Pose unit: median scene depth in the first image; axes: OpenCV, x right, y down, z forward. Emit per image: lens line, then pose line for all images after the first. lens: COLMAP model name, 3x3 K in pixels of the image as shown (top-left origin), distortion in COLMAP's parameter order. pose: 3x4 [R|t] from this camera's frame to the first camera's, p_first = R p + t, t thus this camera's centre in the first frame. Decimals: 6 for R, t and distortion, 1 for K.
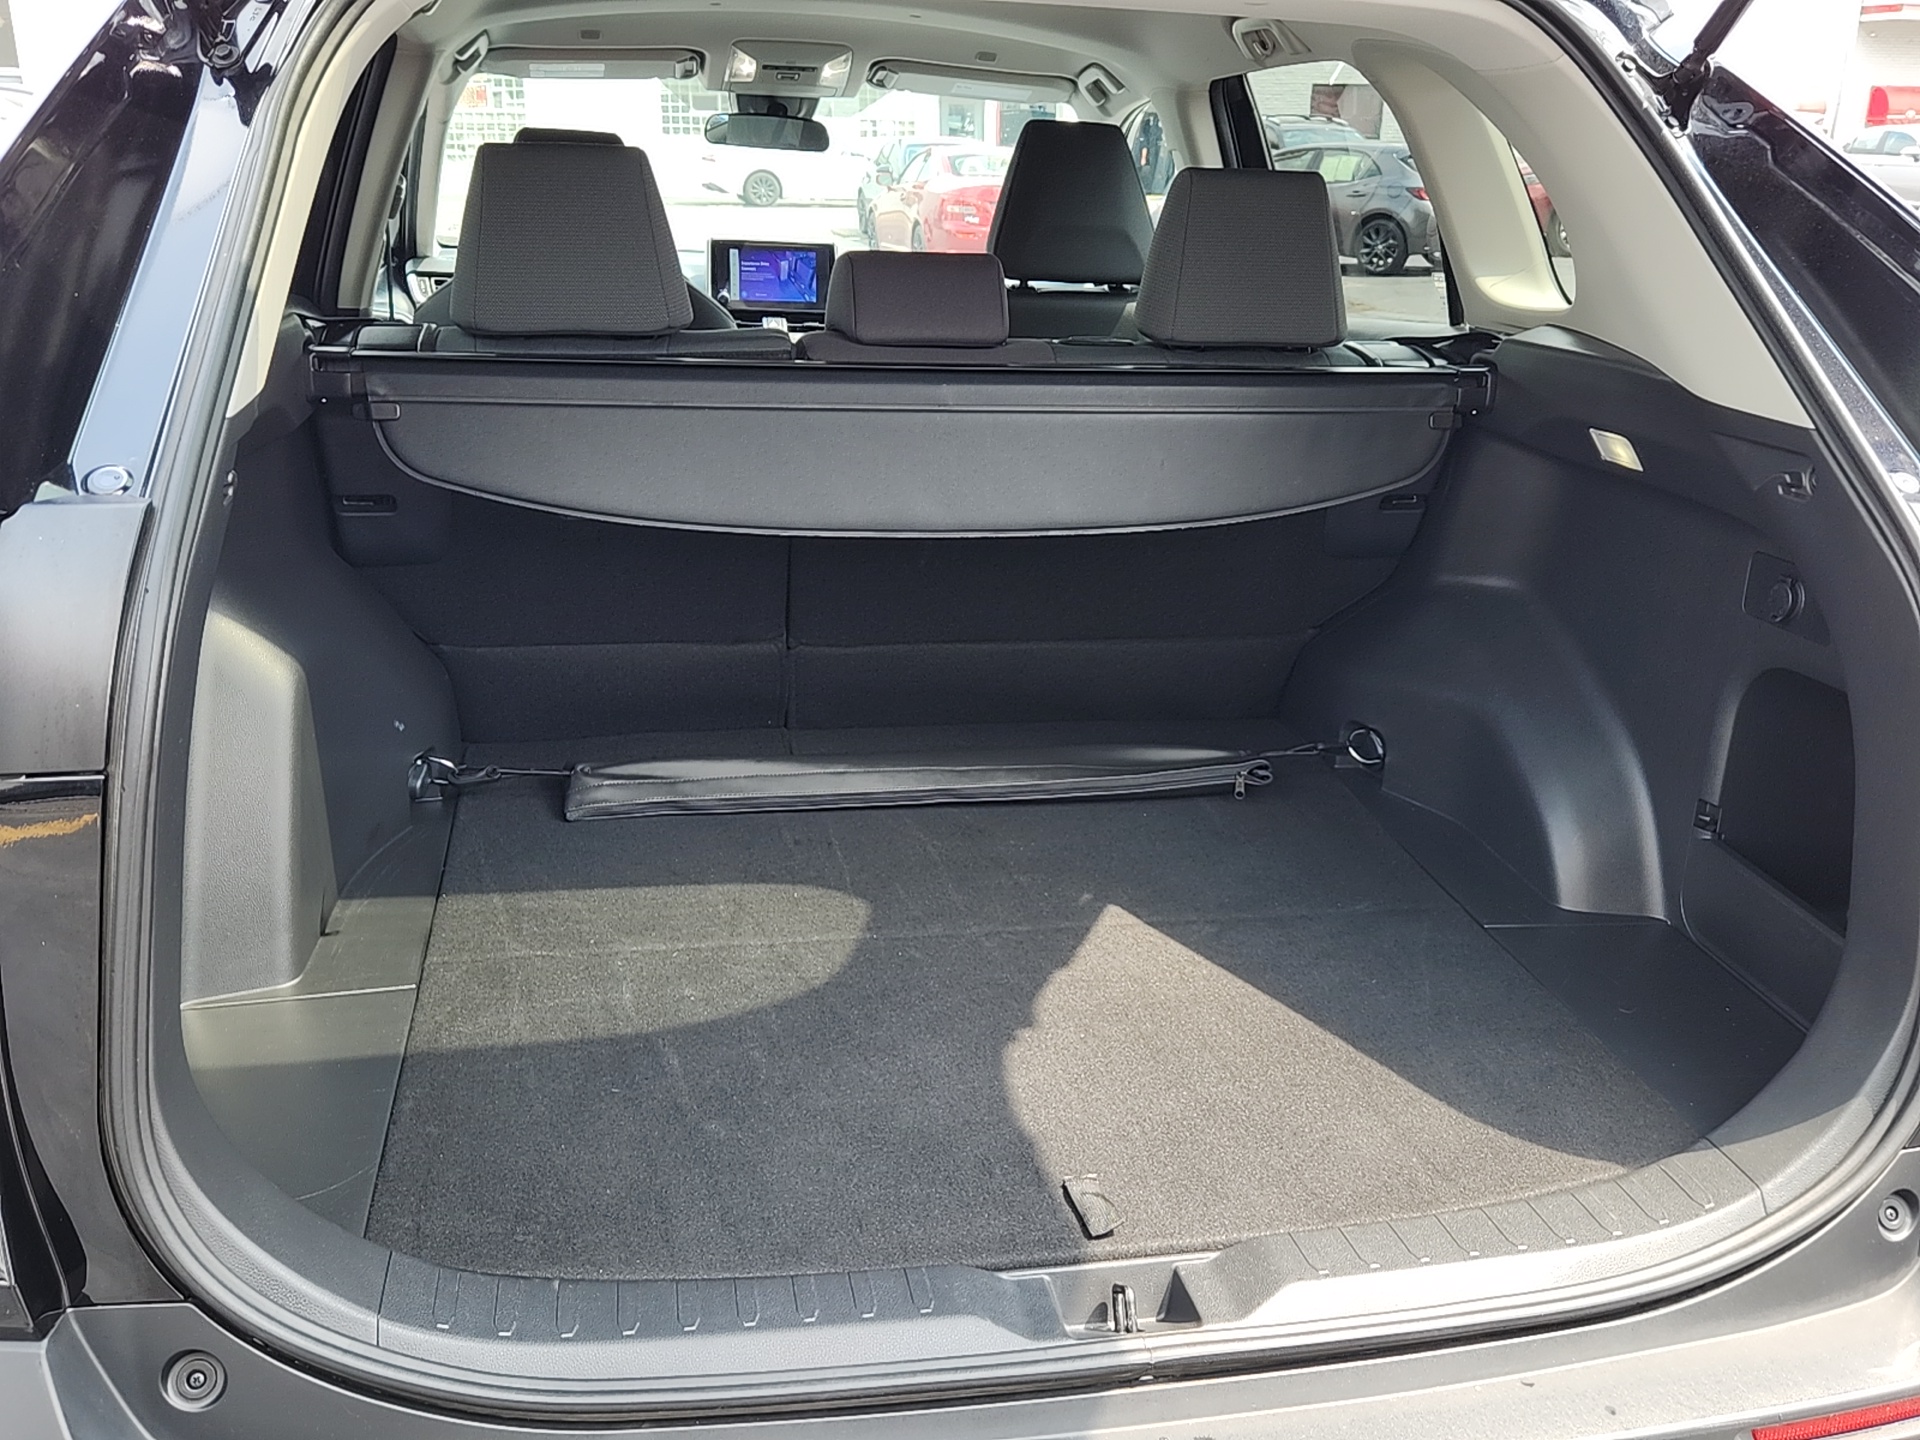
lens RADIAL K [[1690.5, 0, 973.8], [0, 1690.5, 732.0], [0, 0, 1]] dist [0.088385, -0.103567]
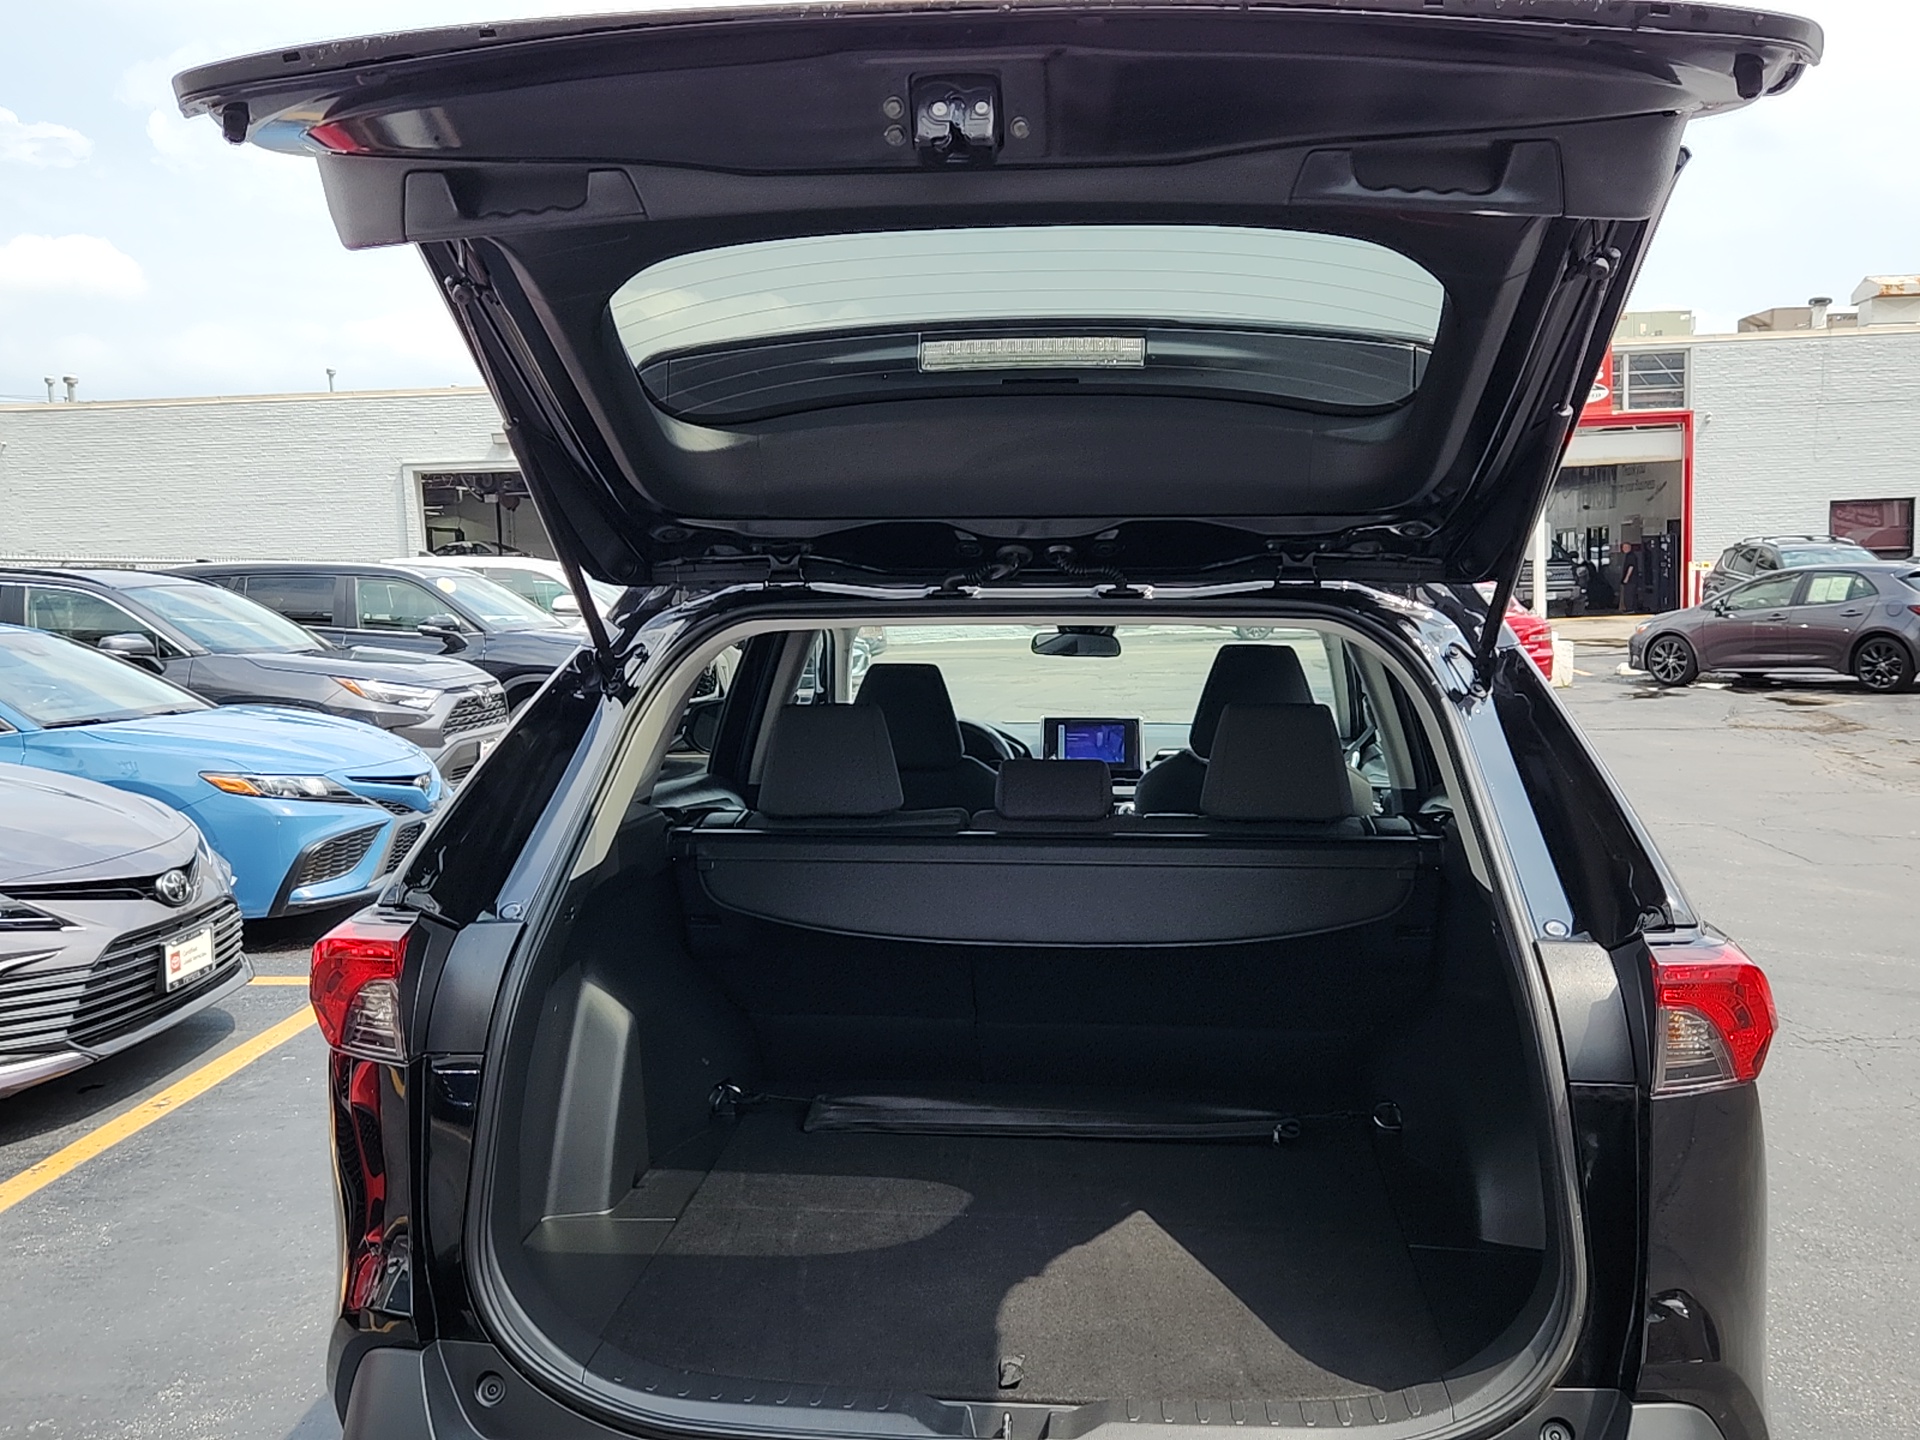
lens RADIAL K [[1690.5, 0, 973.8], [0, 1690.5, 732.0], [0, 0, 1]] dist [0.088385, -0.103567]
pose [[0.954855, -0.015216, -0.296683, 0.393490], [-0.055679, 0.971823, -0.229040, 0.049235], [0.291809, 0.235219, 0.927103, -0.480592]]
